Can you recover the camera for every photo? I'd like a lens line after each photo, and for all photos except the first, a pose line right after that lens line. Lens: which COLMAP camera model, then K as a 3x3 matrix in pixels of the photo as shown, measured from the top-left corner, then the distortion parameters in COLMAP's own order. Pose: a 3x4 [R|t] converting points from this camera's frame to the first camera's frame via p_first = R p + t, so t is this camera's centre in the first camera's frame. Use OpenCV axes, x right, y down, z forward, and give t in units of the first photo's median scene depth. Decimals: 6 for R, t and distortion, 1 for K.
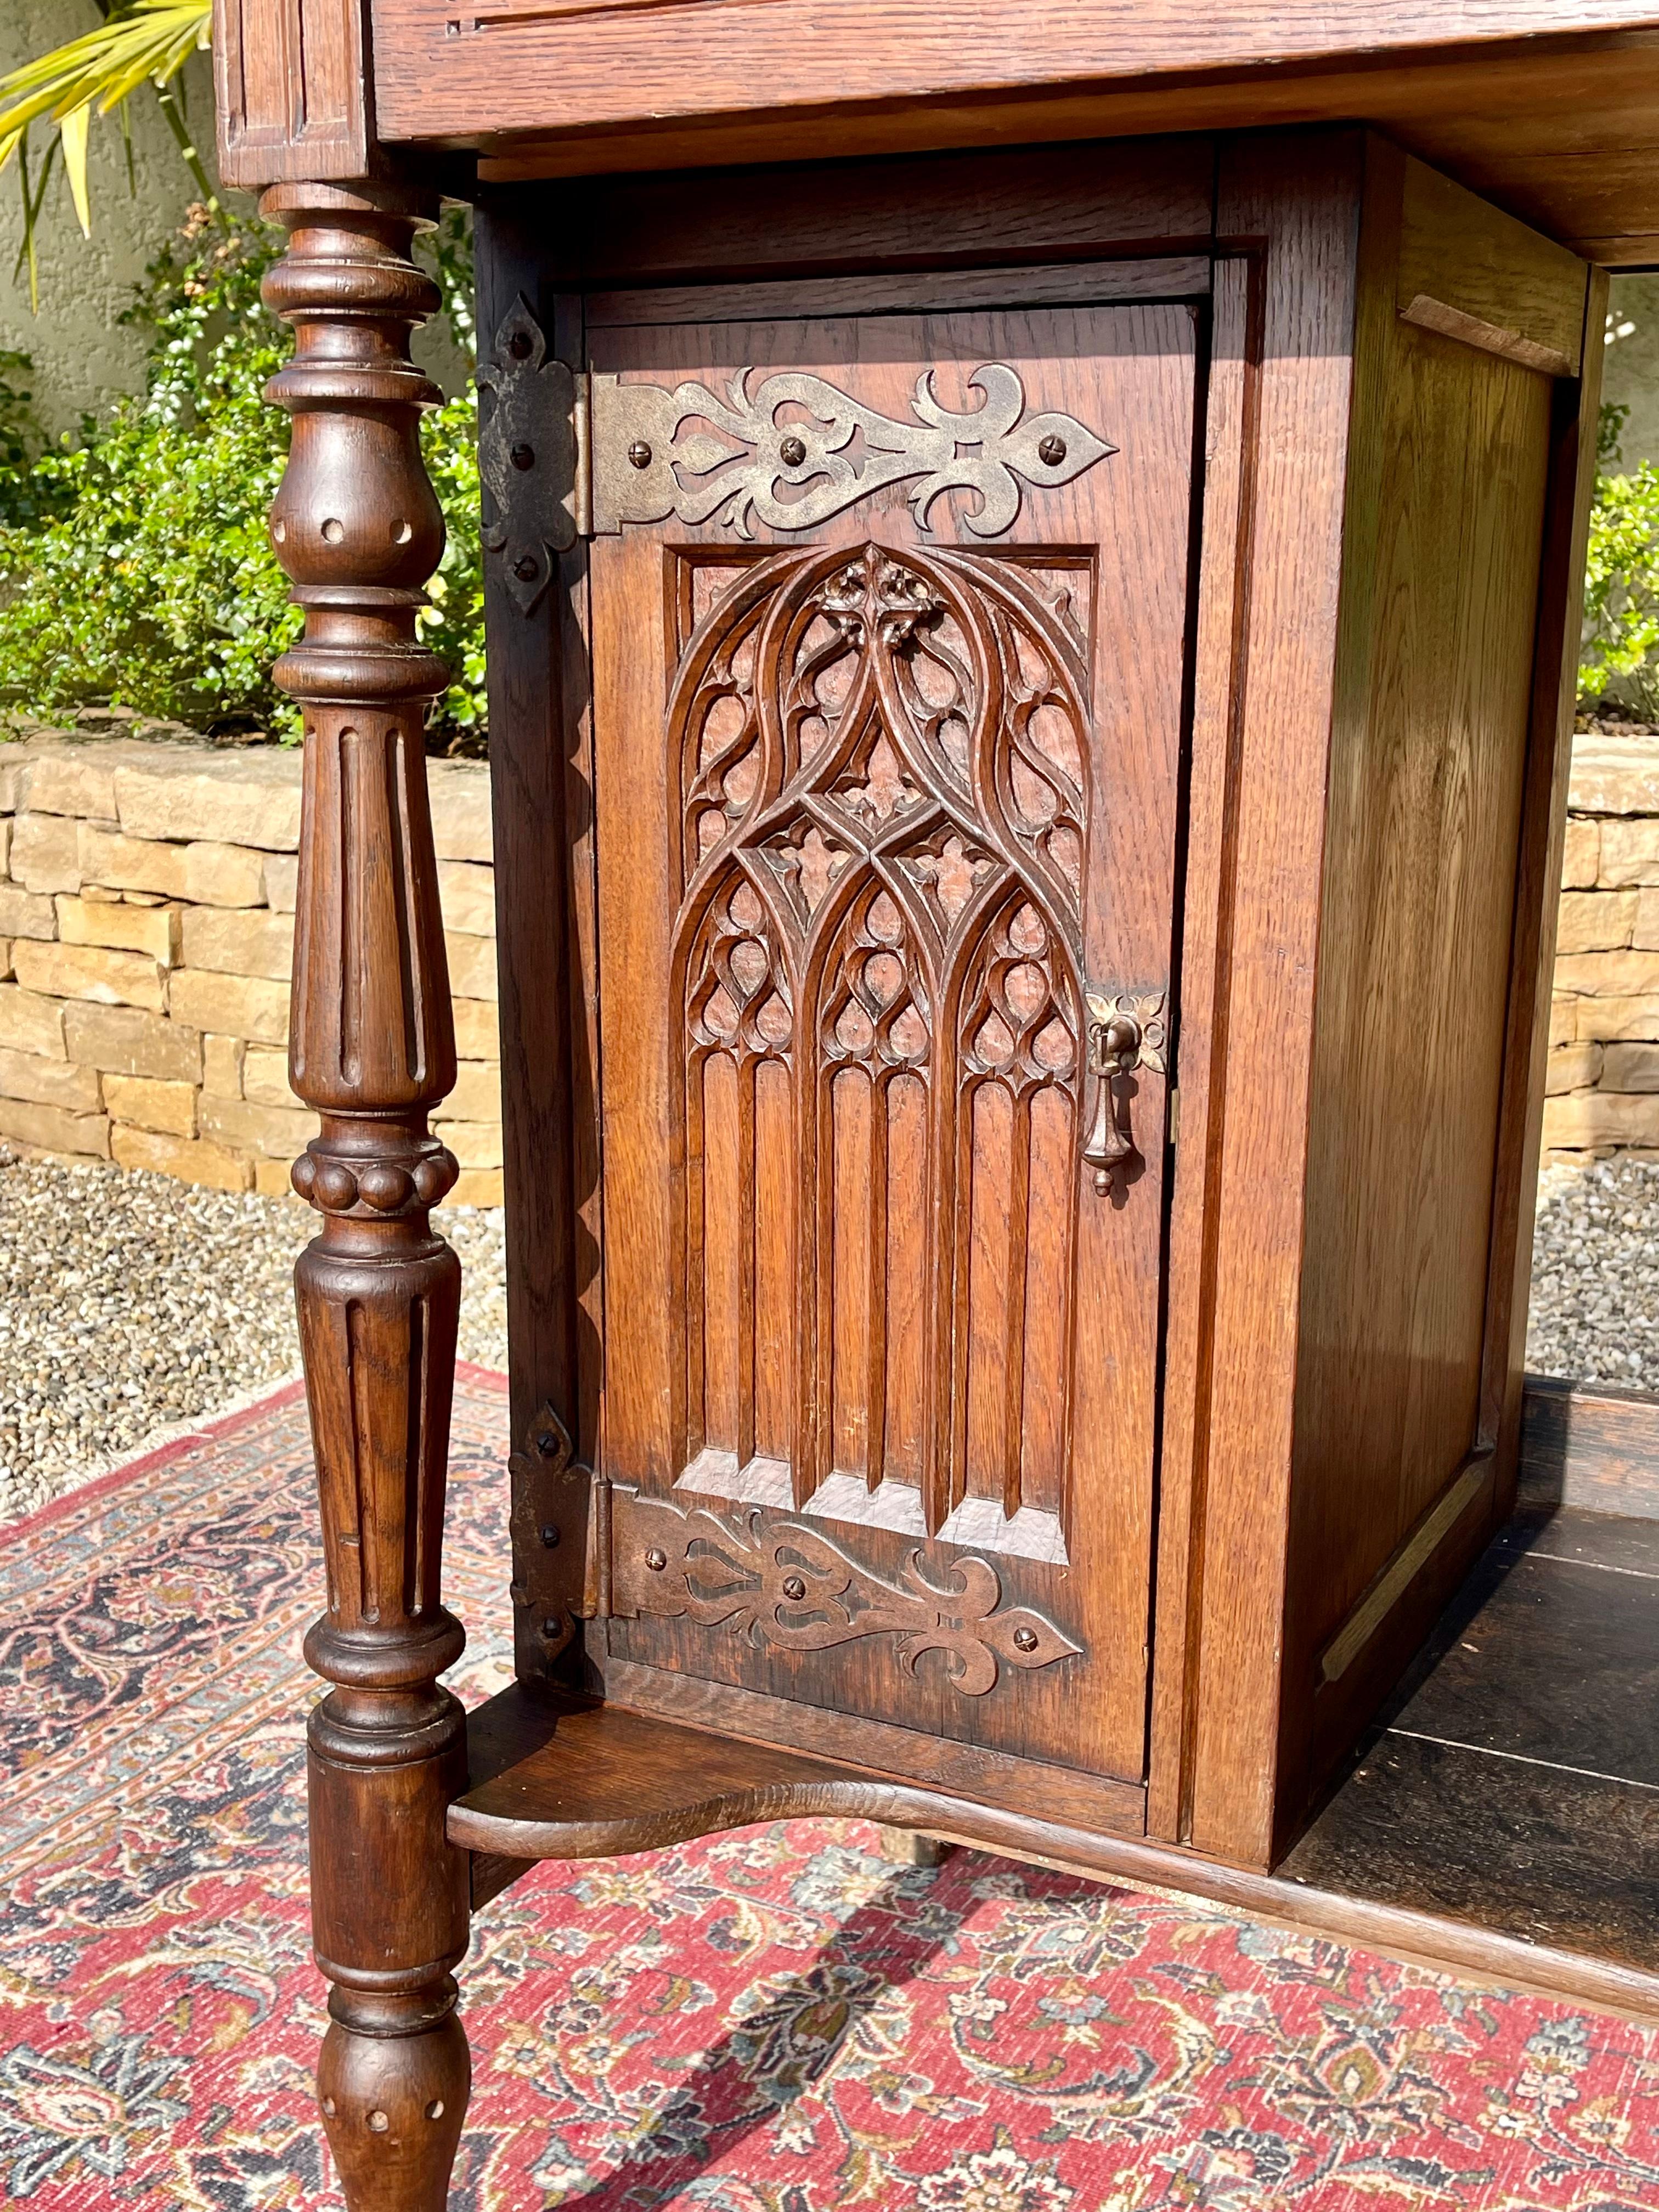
lens RADIAL K [[2476.7, 0, 845.8], [0, 2476.7, 1138.8], [0, 0, 1]] dist [0.040140, 0.000000]
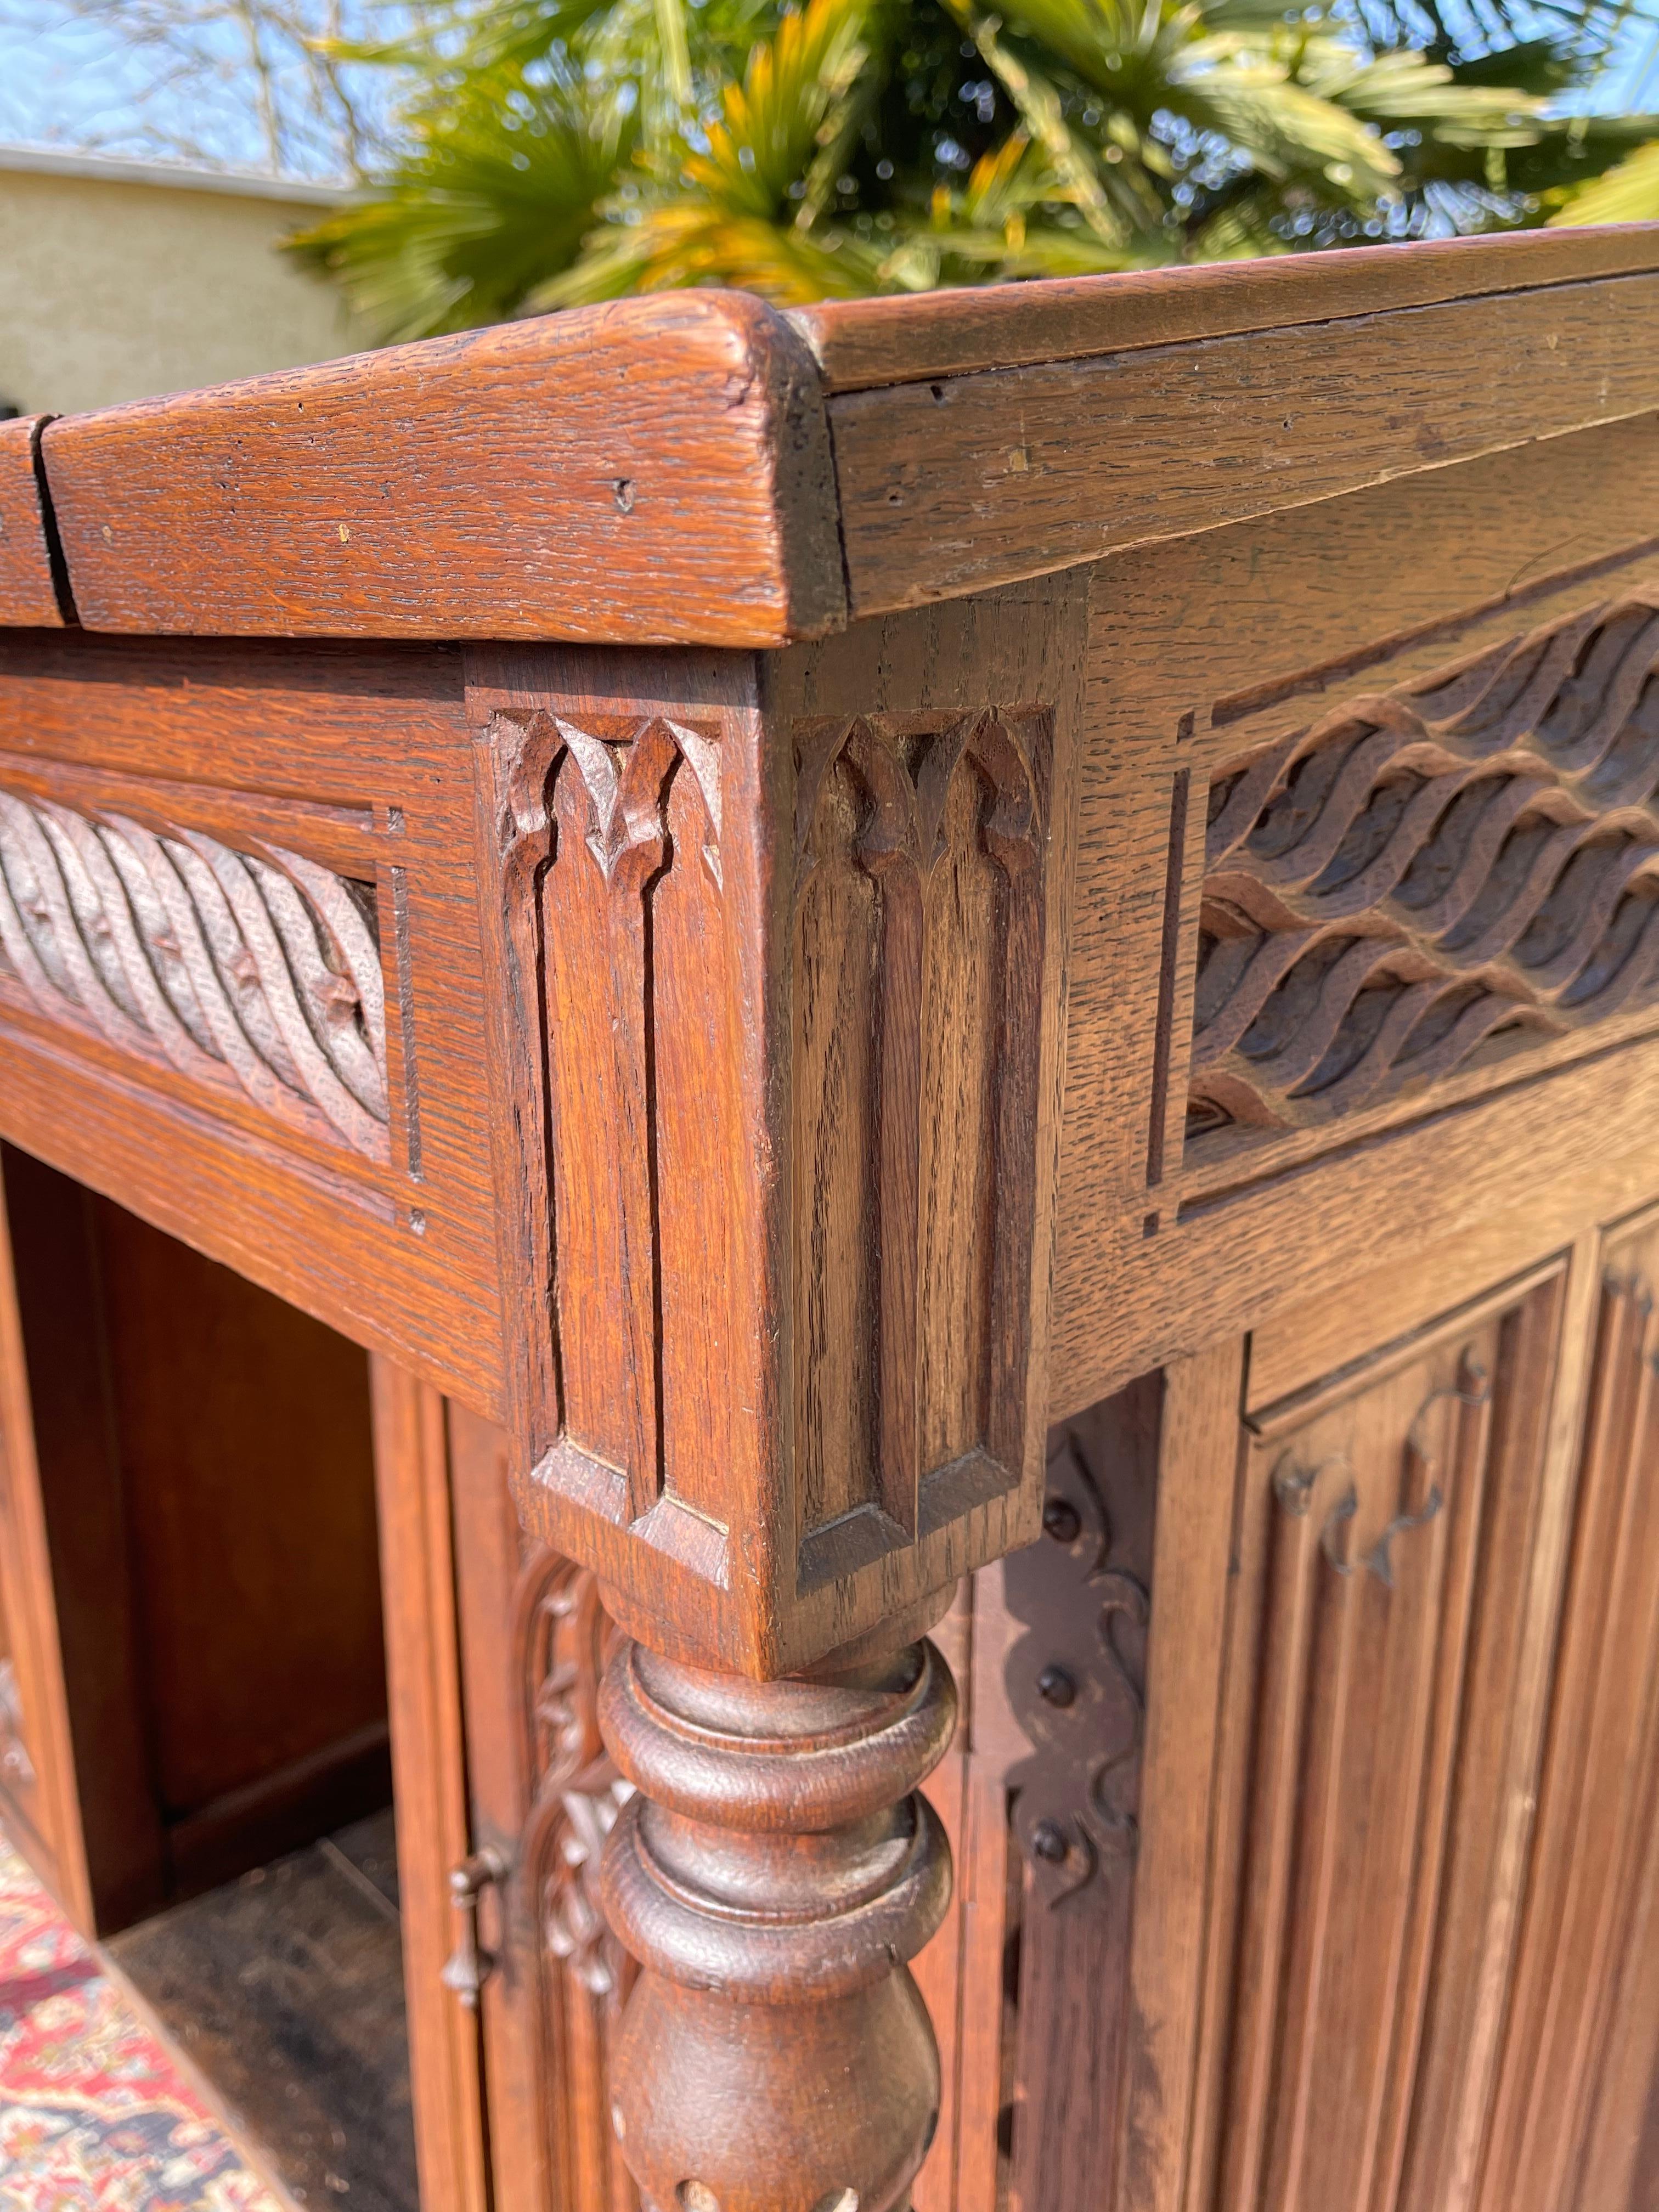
lens RADIAL K [[1731.3, 0, 814.5], [0, 1731.3, 1110.8], [0, 0, 1]] dist [0.032457, -0.076557]
pose [[0.941185, 0.089737, -0.325757, 0.860652], [-0.071998, 0.995210, 0.066133, -0.313504], [0.330131, -0.038789, 0.943138, 0.138601]]
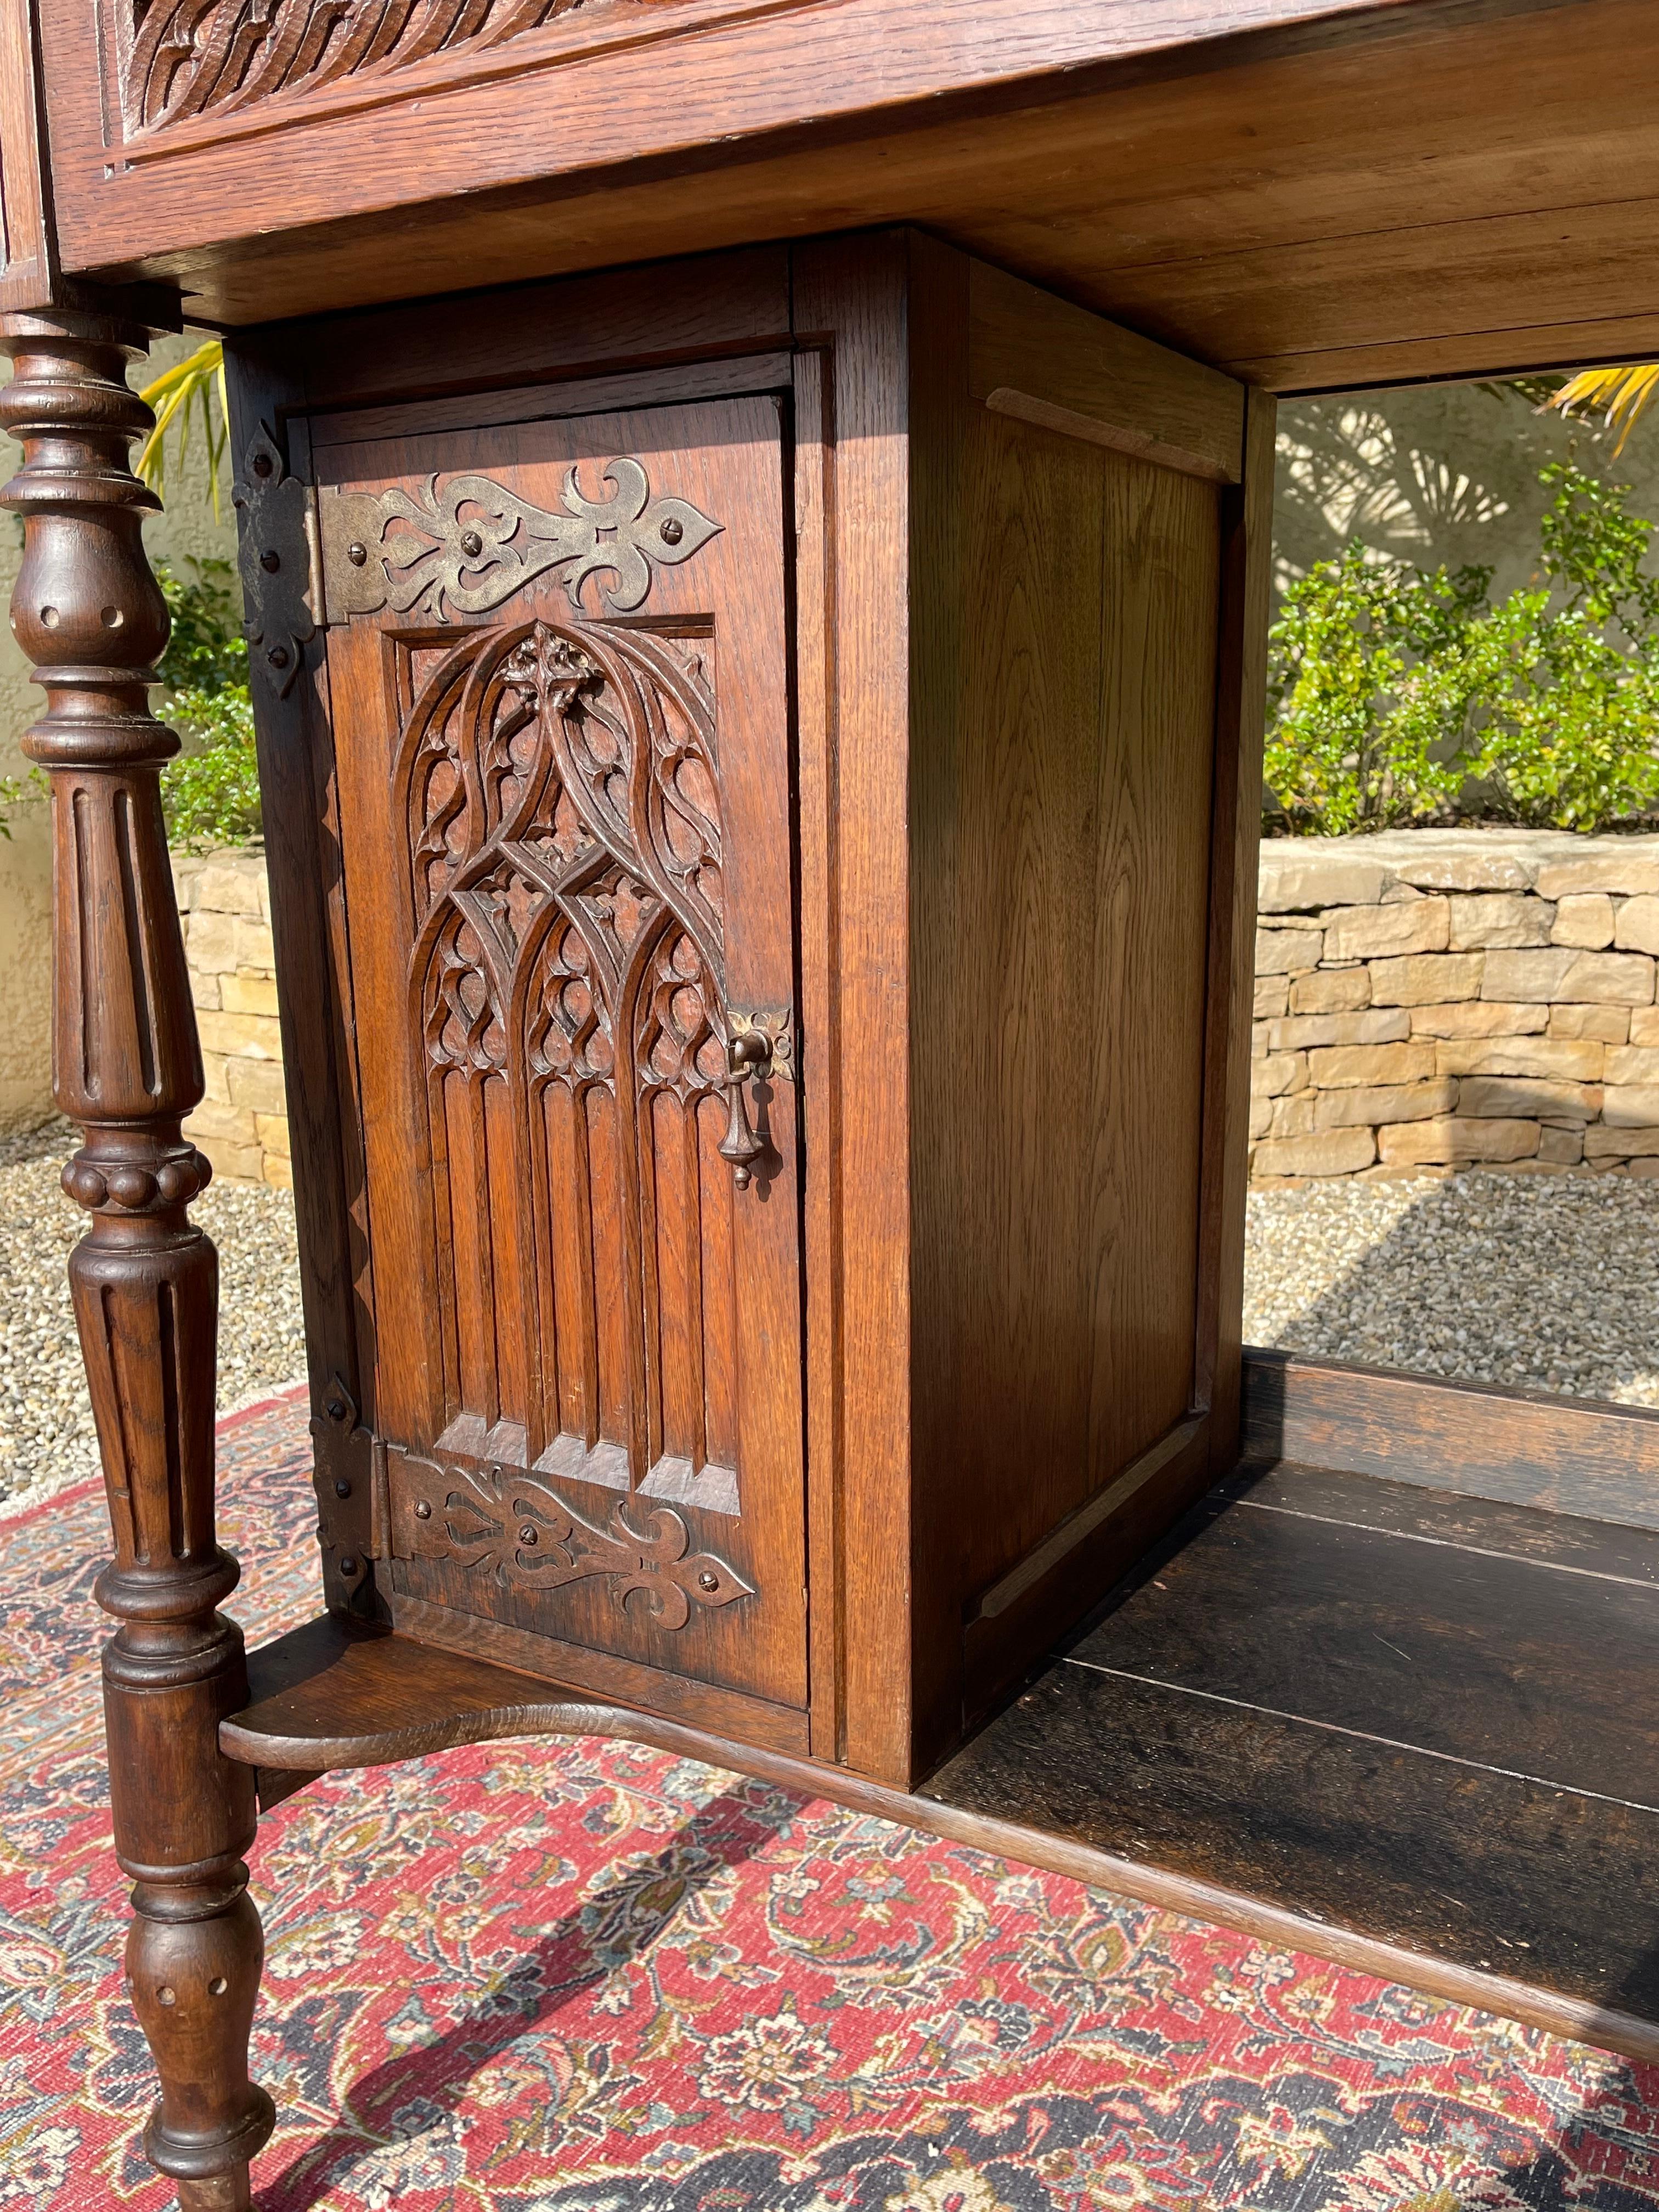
lens RADIAL K [[1902.5, 0, 839.2], [0, 1902.5, 1130.8], [0, 0, 1]] dist [0.042216, -0.022572]
pose [[0.997787, -0.009377, -0.065821, 0.188621], [0.008097, 0.999773, -0.019689, 0.012624], [0.065990, 0.019112, 0.997637, 0.123797]]
